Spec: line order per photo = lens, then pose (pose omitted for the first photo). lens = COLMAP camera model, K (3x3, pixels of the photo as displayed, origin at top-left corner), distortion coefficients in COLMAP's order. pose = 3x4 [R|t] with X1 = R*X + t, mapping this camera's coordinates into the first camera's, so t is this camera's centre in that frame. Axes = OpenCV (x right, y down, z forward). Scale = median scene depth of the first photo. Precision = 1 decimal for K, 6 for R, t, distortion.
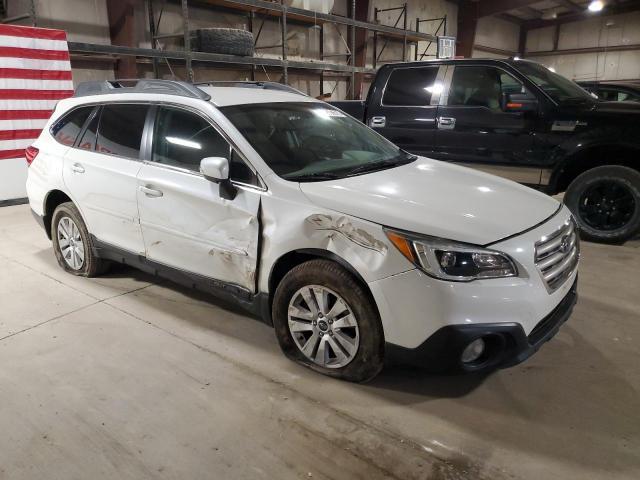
lens RADIAL K [[508.1, 0, 315.5], [0, 508.1, 241.9], [0, 0, 1]] dist [0.025766, -0.005956]
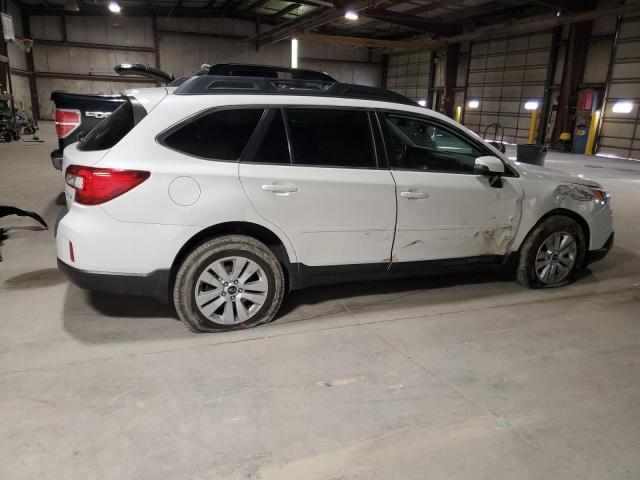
lens RADIAL K [[508.1, 0, 315.1], [0, 508.1, 239.4], [0, 0, 1]] dist [0.025766, -0.005956]
pose [[0.484007, -0.203851, 0.850989, -1.620378], [0.189174, 0.973866, 0.125691, -0.219107], [-0.854371, 0.100149, 0.509921, 0.793567]]
